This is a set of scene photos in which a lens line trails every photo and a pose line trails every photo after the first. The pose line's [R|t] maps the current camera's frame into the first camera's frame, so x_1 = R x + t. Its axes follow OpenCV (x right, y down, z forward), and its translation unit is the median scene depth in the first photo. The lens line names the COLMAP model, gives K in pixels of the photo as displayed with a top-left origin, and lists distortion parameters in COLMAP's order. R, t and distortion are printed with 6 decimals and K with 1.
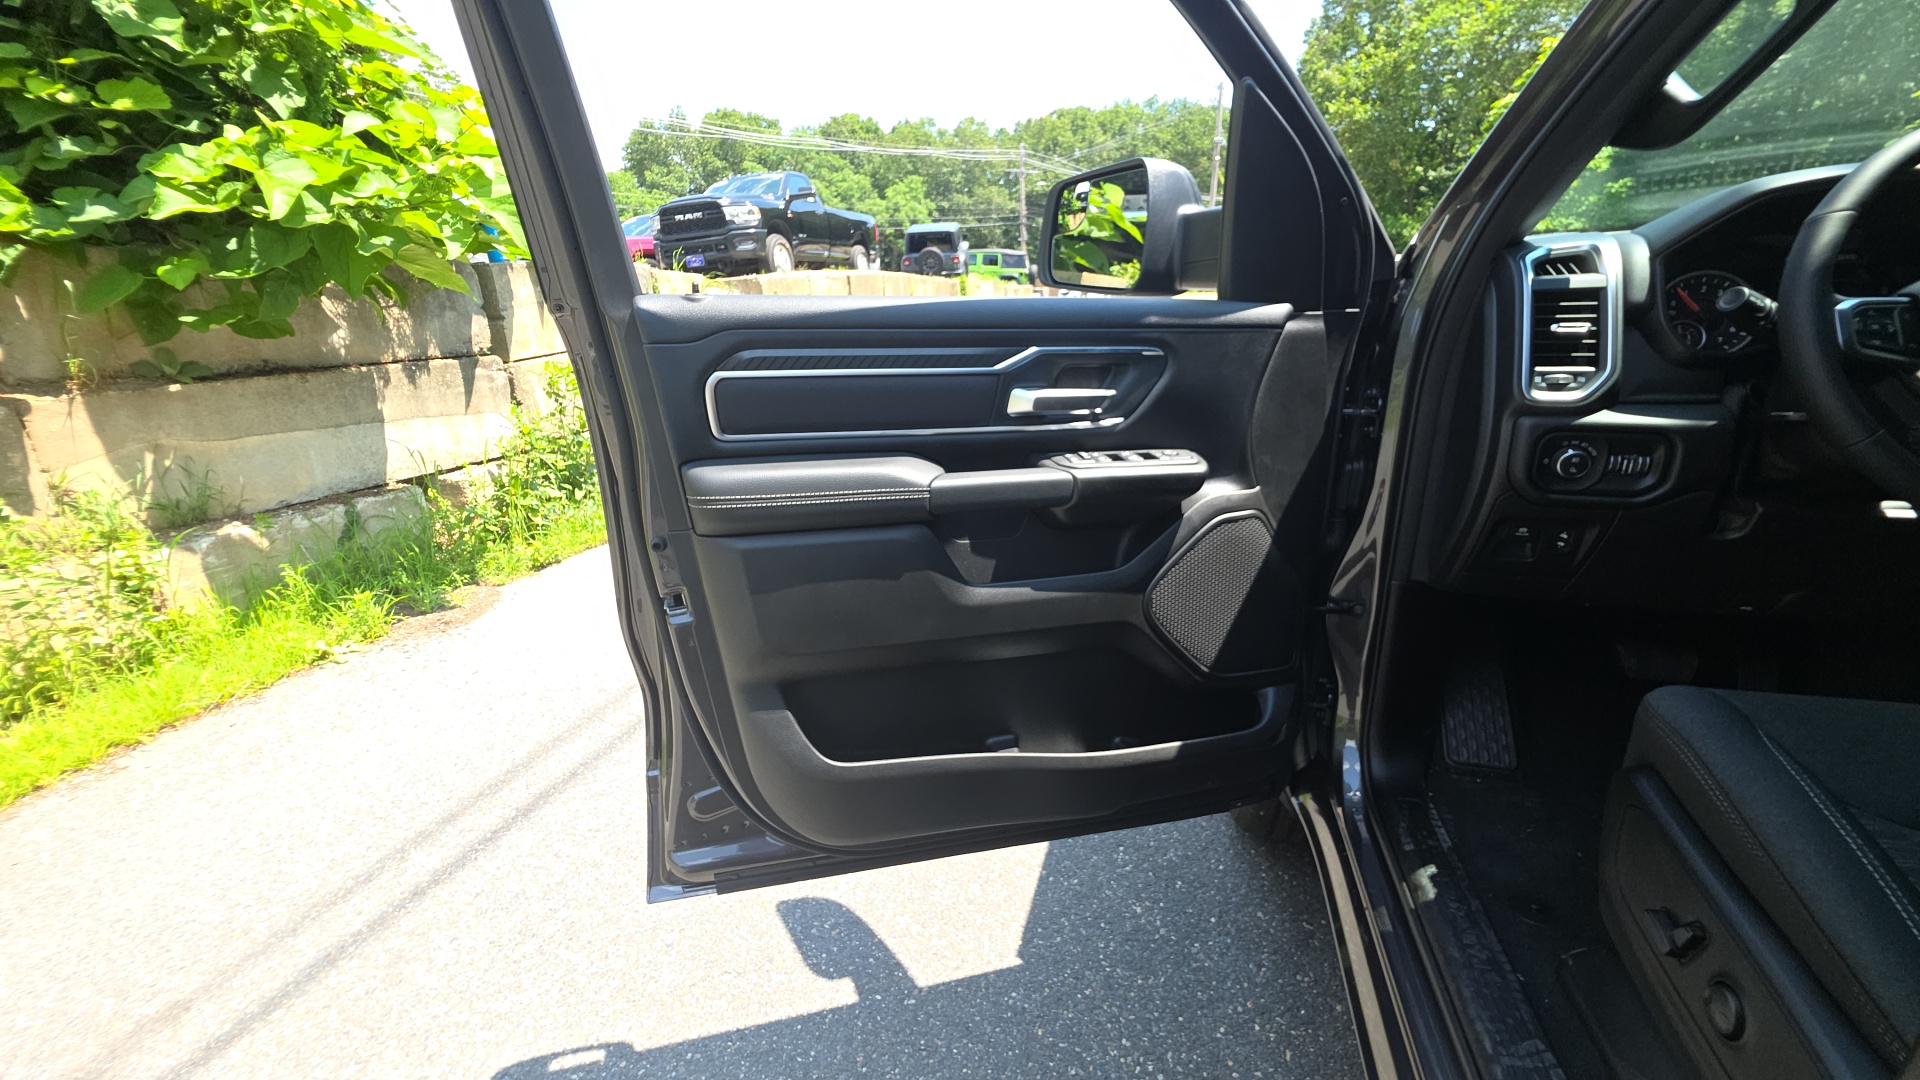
lens RADIAL K [[762.7, 0, 948.6], [0, 762.7, 542.3], [0, 0, 1]] dist [0.010671, -0.006817]
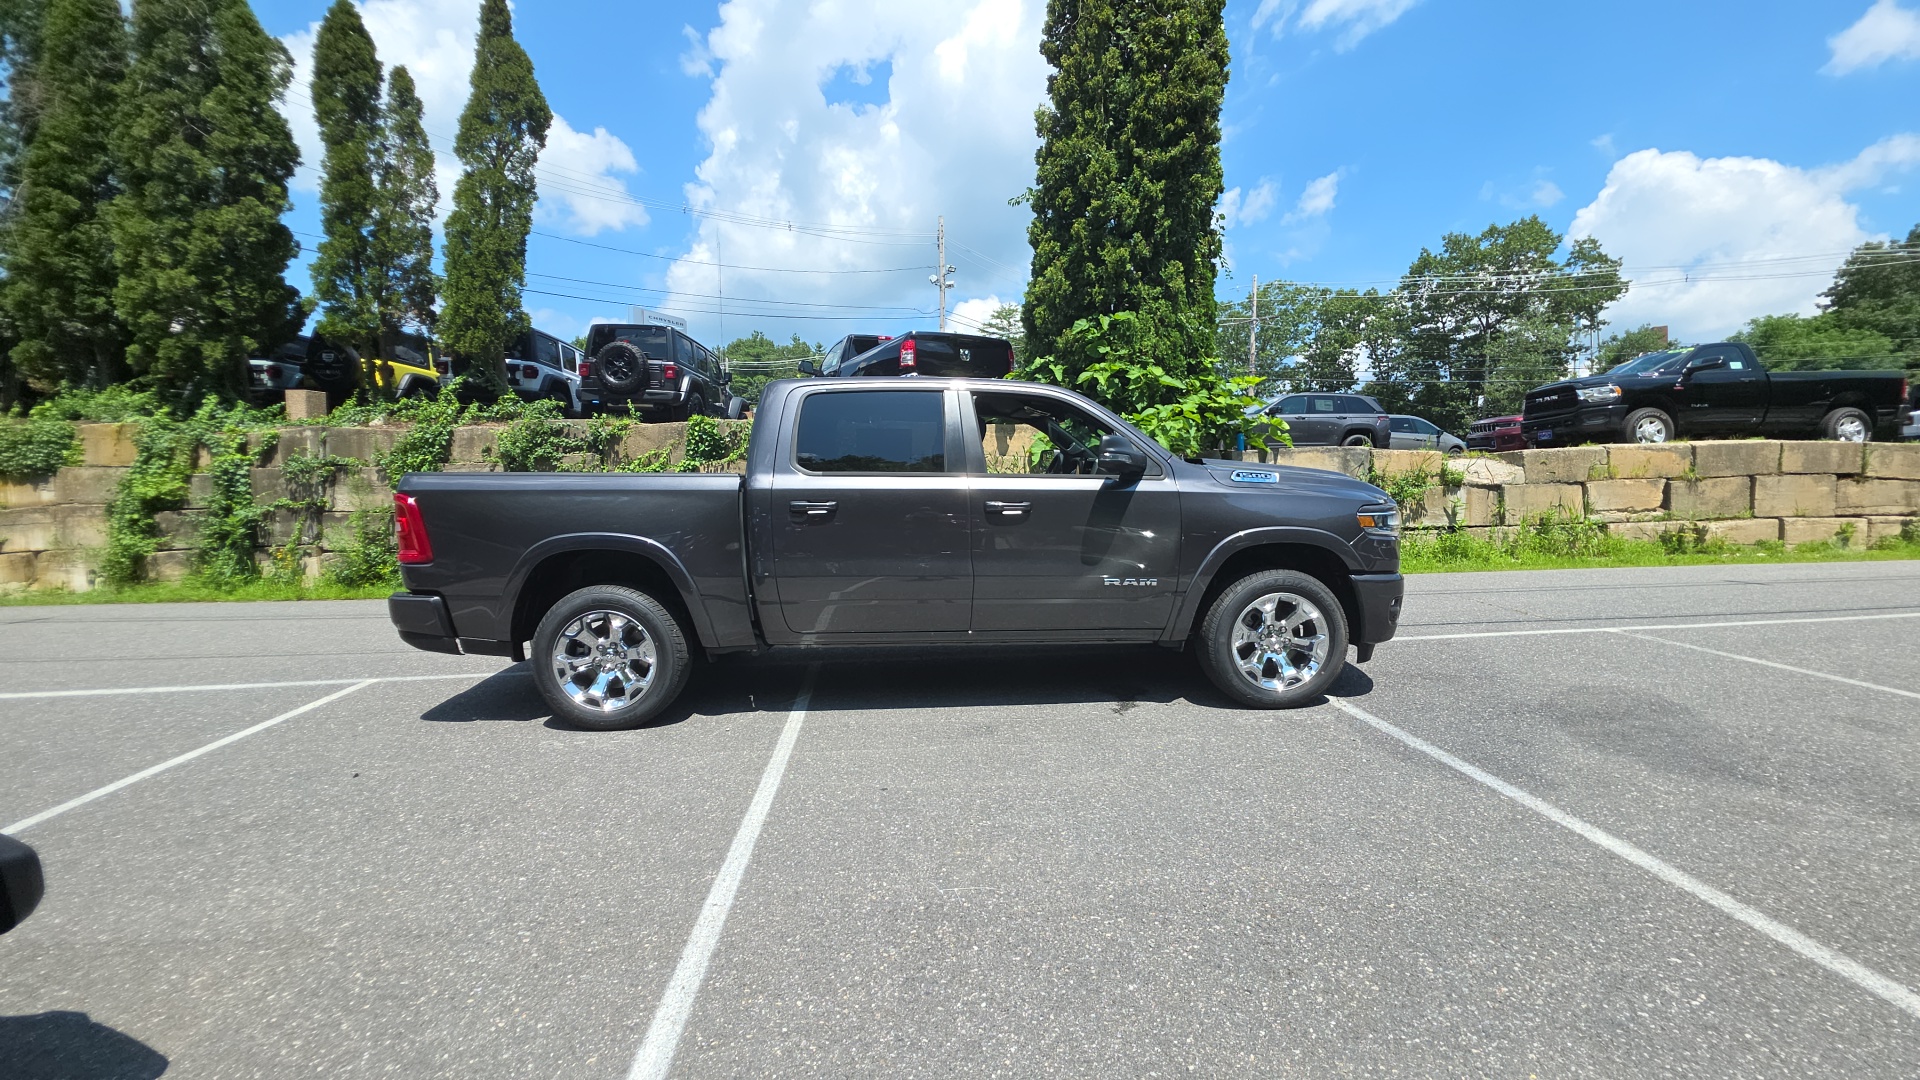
lens RADIAL K [[762.7, 0, 949.2], [0, 762.7, 540.8], [0, 0, 1]] dist [0.010671, -0.006817]
pose [[0.302707, 0.107828, -0.946964, 0.166459], [-0.294727, 0.955470, 0.014583, 0.010645], [0.906369, 0.274682, 0.321007, -0.046820]]
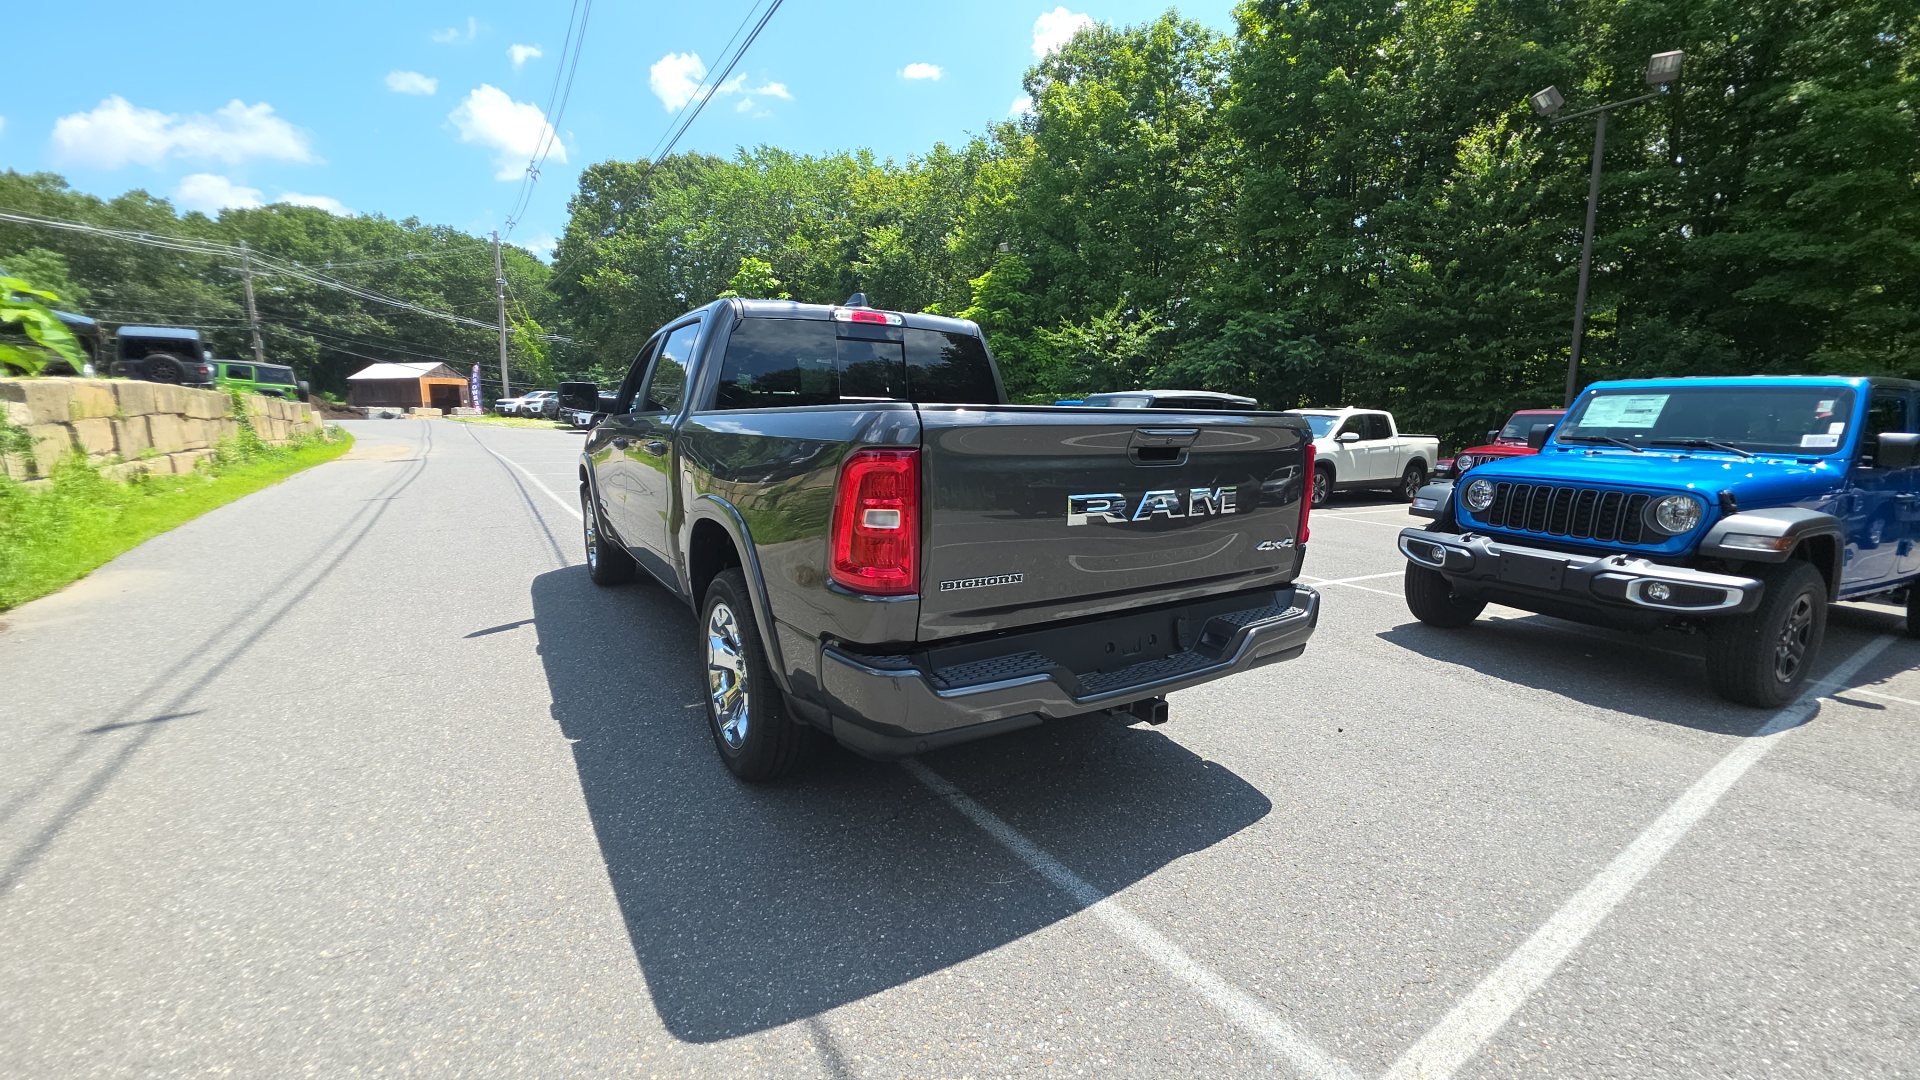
lens RADIAL K [[762.7, 0, 951.8], [0, 762.7, 544.7], [0, 0, 1]] dist [0.010671, -0.006817]
pose [[0.670320, -0.085236, 0.737161, -0.048163], [0.199028, 0.977636, -0.067940, 0.037461], [-0.714884, 0.192257, 0.672293, -0.110175]]
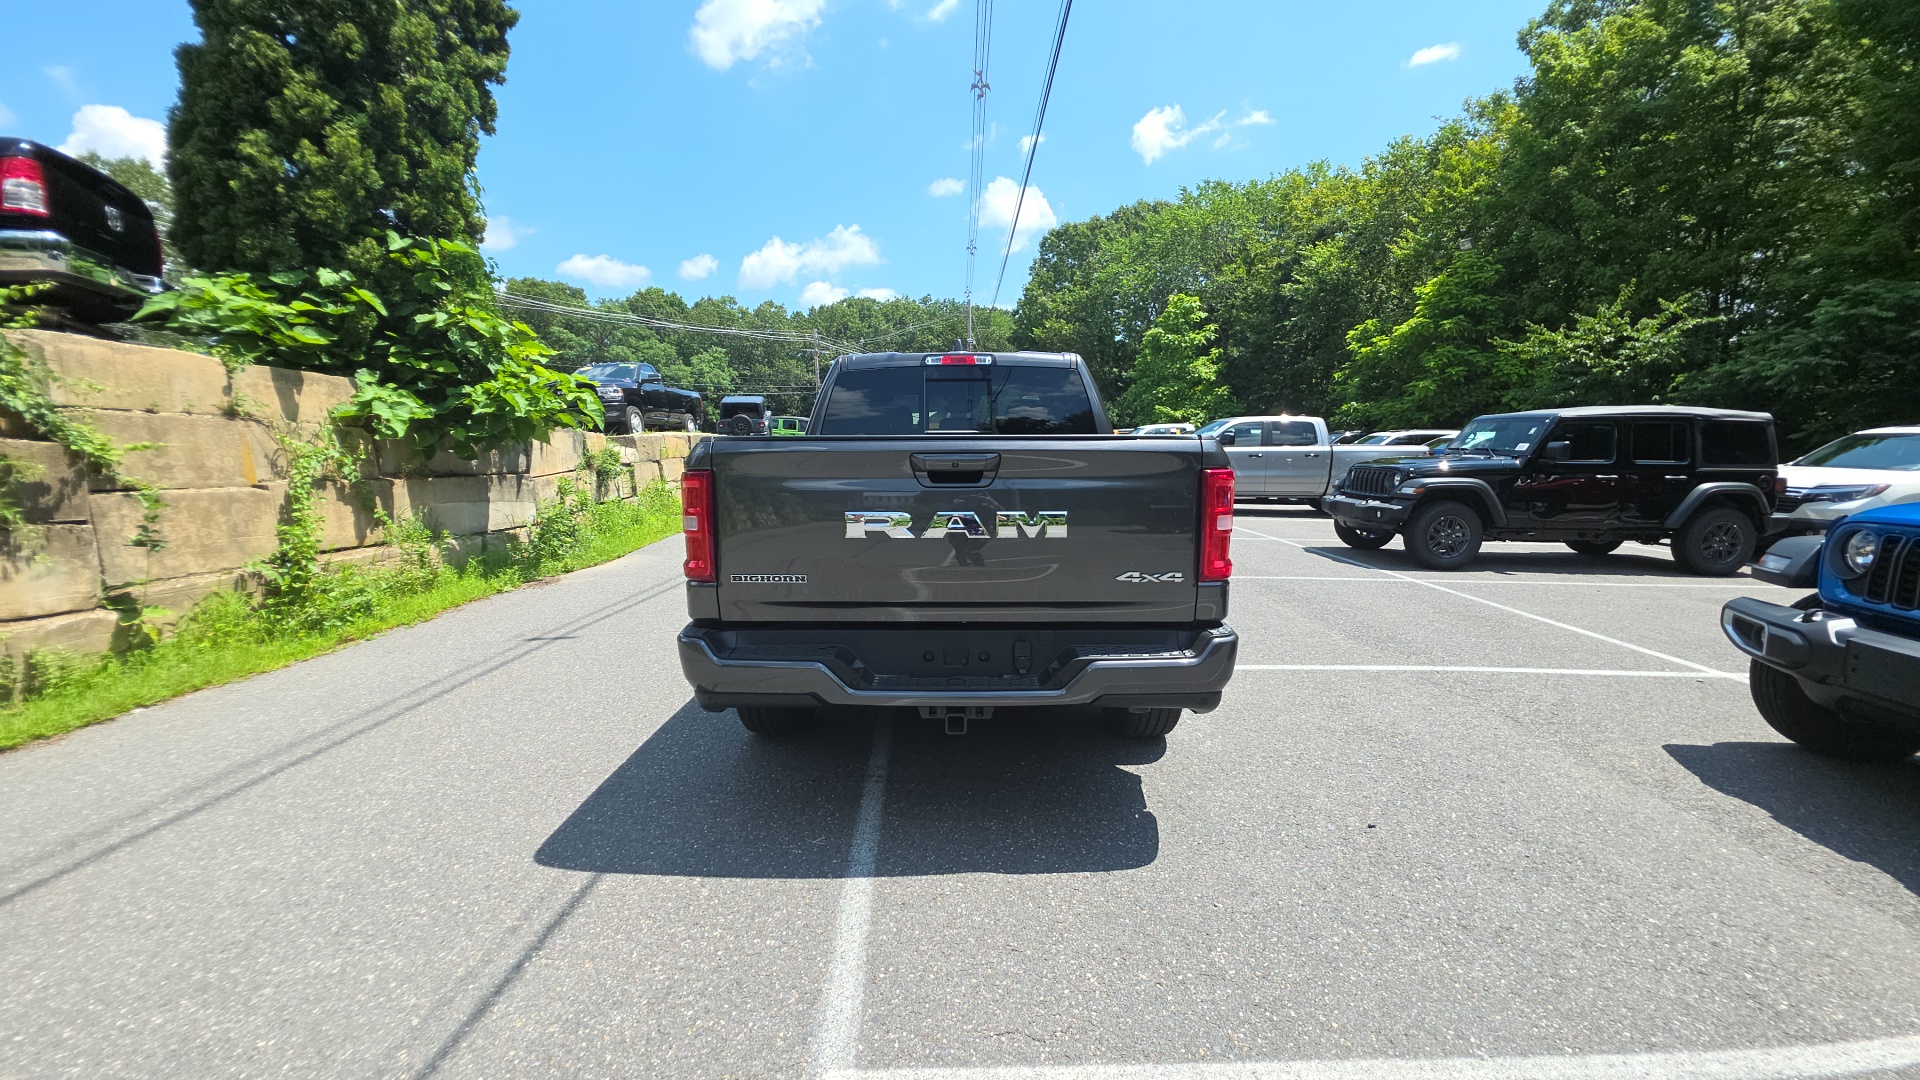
lens RADIAL K [[762.7, 0, 949.0], [0, 762.7, 543.9], [0, 0, 1]] dist [0.010671, -0.006817]
pose [[0.967388, -0.006915, 0.253206, -0.007064], [0.056065, 0.980679, -0.187418, 0.047628], [-0.247017, 0.195502, 0.949085, -0.144154]]
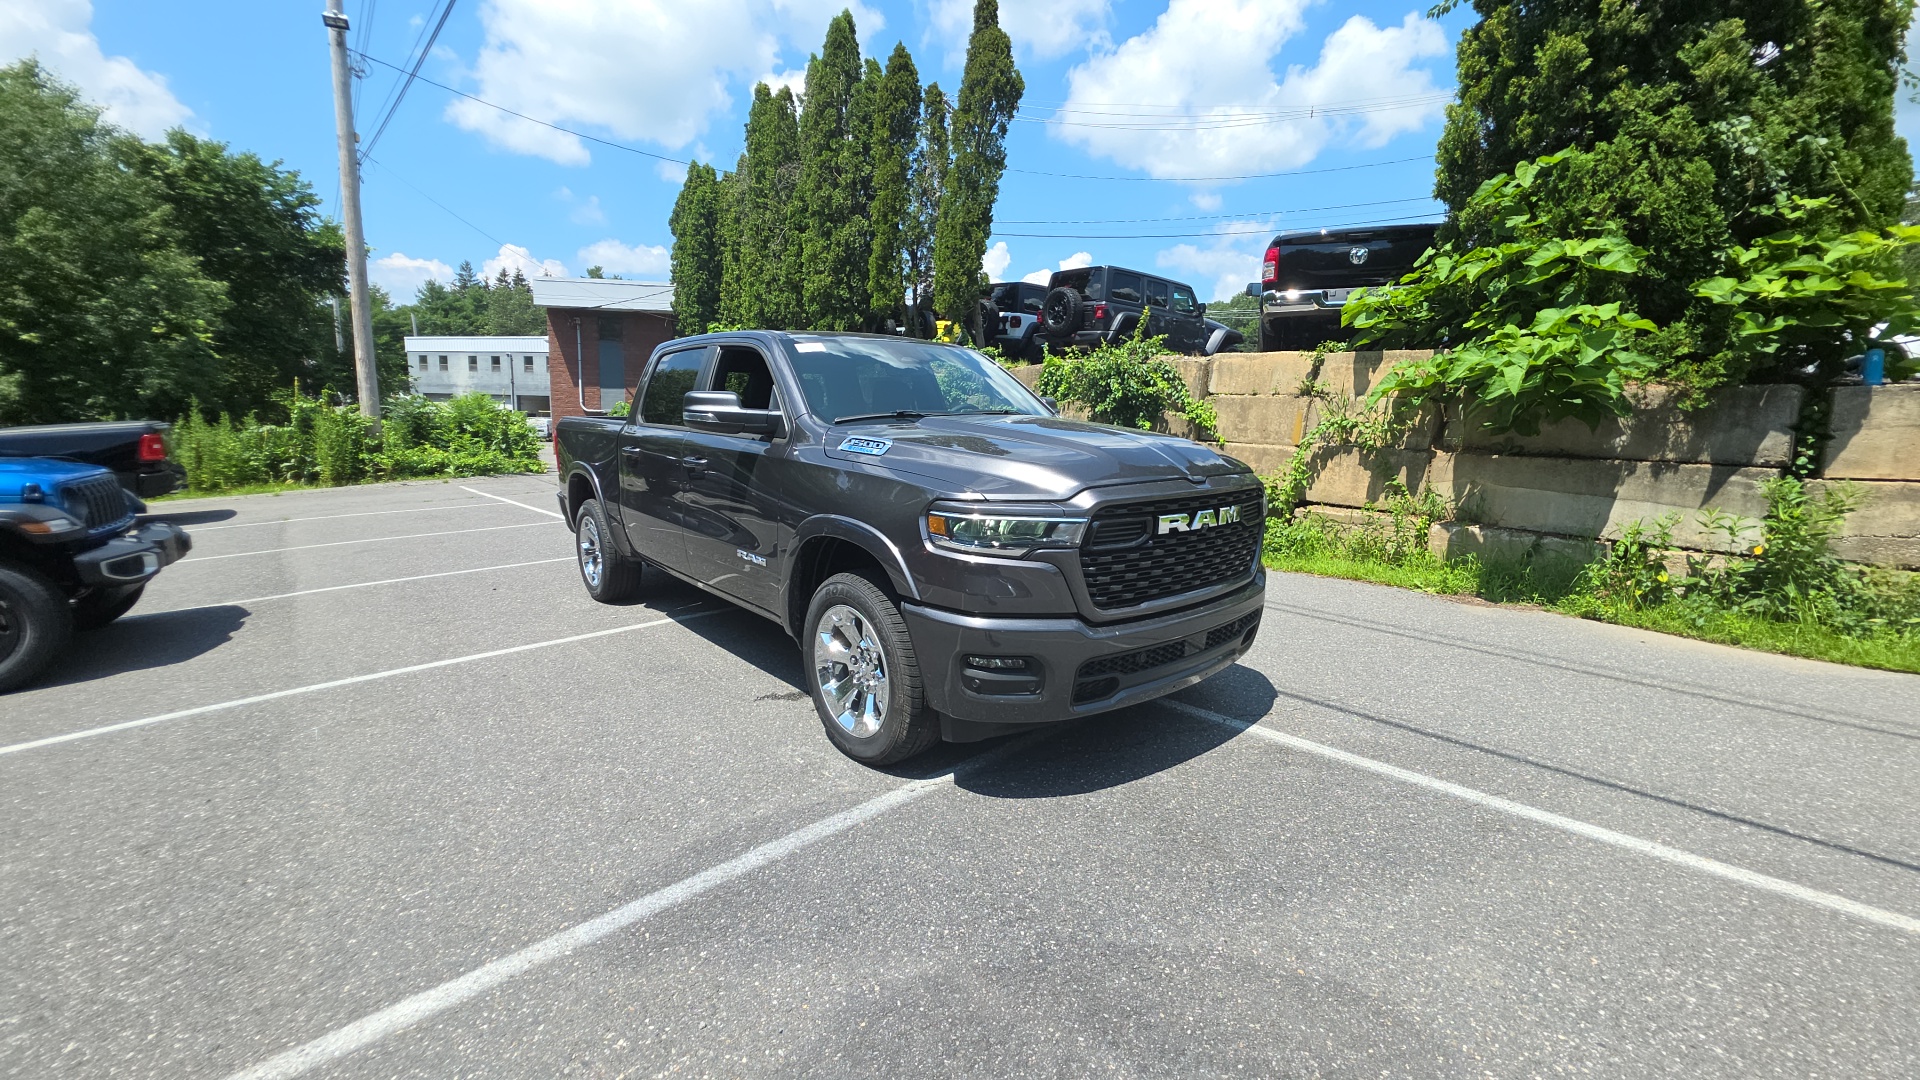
lens RADIAL K [[762.7, 0, 945.7], [0, 762.7, 532.1], [0, 0, 1]] dist [0.010671, -0.006817]
pose [[-0.568067, 0.159356, -0.807407, 0.134136], [-0.241860, 0.905425, 0.348867, -0.034587], [0.786641, 0.393460, -0.475801, 0.083483]]
